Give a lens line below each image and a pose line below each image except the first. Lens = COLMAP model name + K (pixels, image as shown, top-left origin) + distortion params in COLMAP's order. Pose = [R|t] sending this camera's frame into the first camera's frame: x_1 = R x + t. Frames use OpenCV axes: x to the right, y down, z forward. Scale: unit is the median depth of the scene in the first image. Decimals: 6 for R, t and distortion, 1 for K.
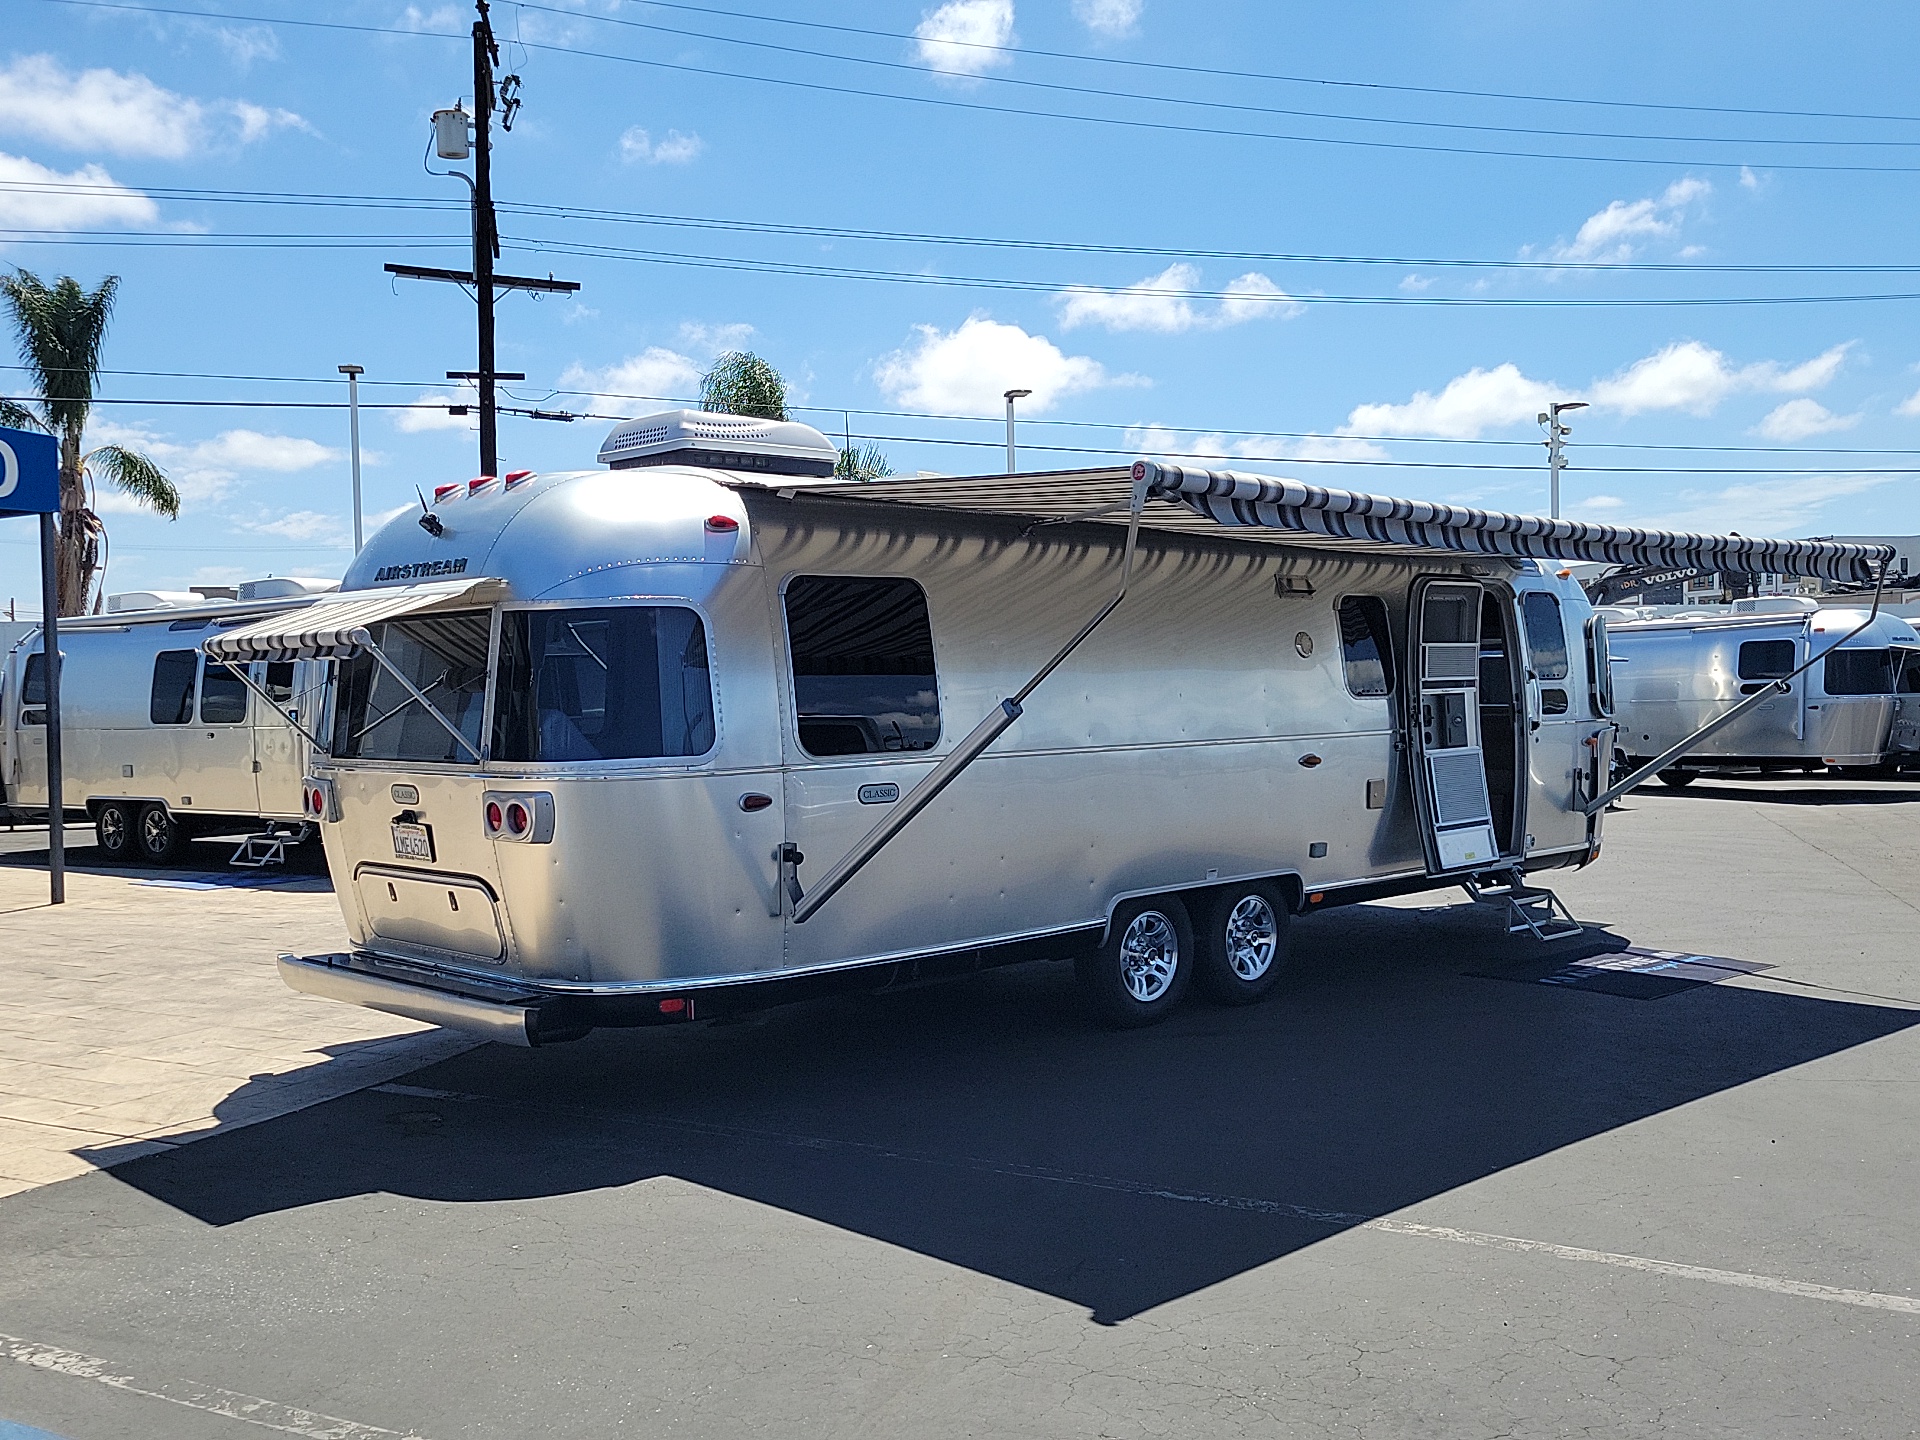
lens RADIAL K [[1453.5, 0, 975.0], [0, 1453.5, 728.1], [0, 0, 1]] dist [0.039035, -0.002070]
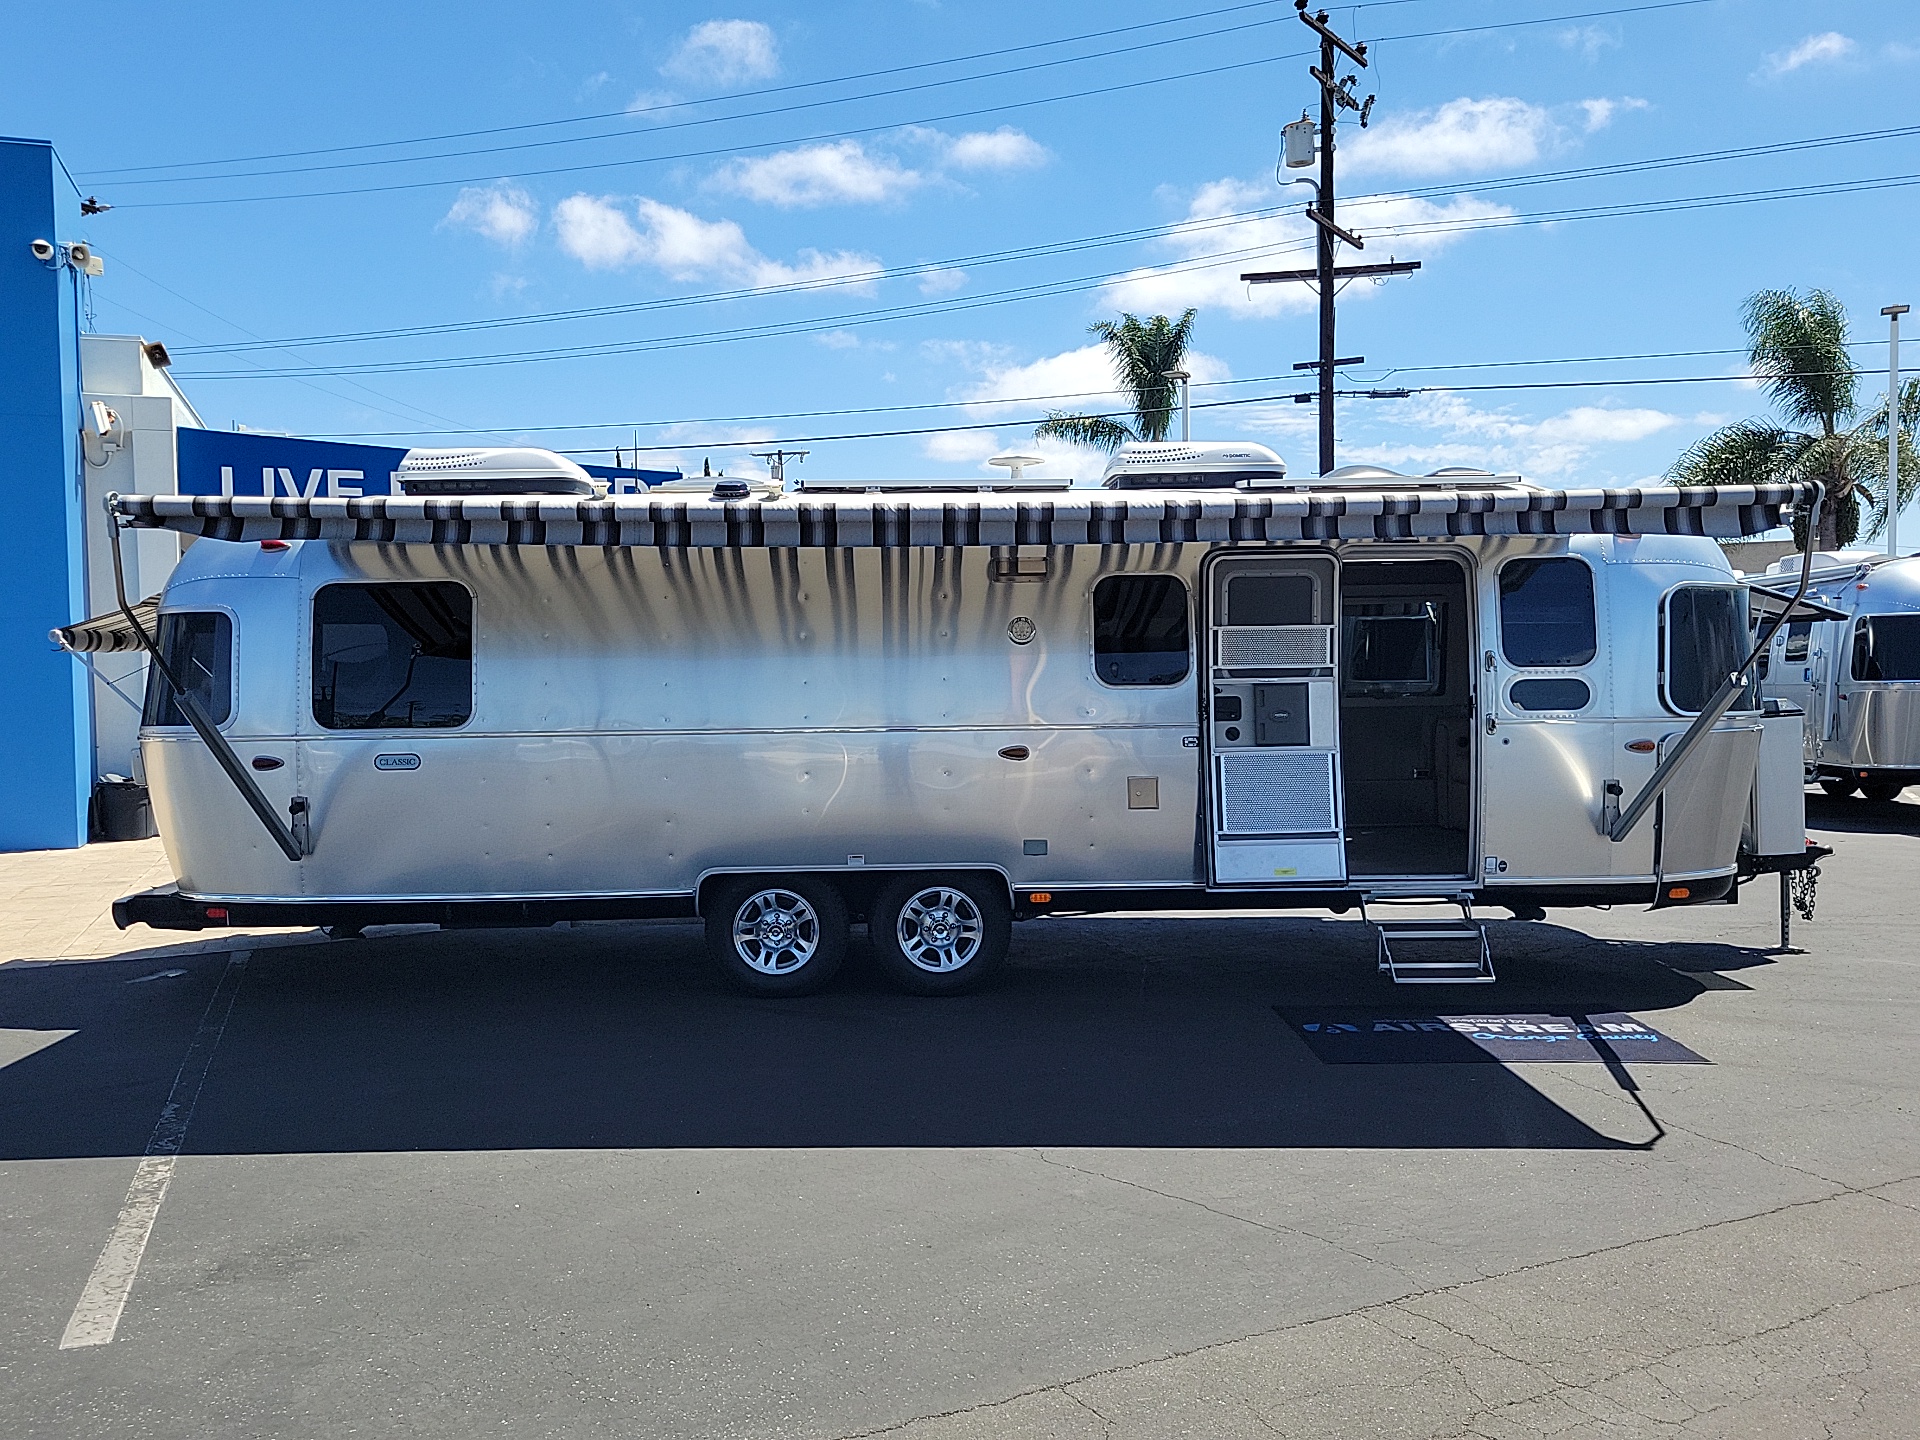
lens RADIAL K [[1372.3, 0, 960.0], [0, 1372.3, 720.0], [0, 0, 1]] dist [0.032238, -0.003670]
pose [[0.818527, 0.033644, -0.573482, 0.631048], [-0.021570, 0.999380, 0.027843, -0.020624], [0.574063, -0.010421, 0.818745, 0.216570]]
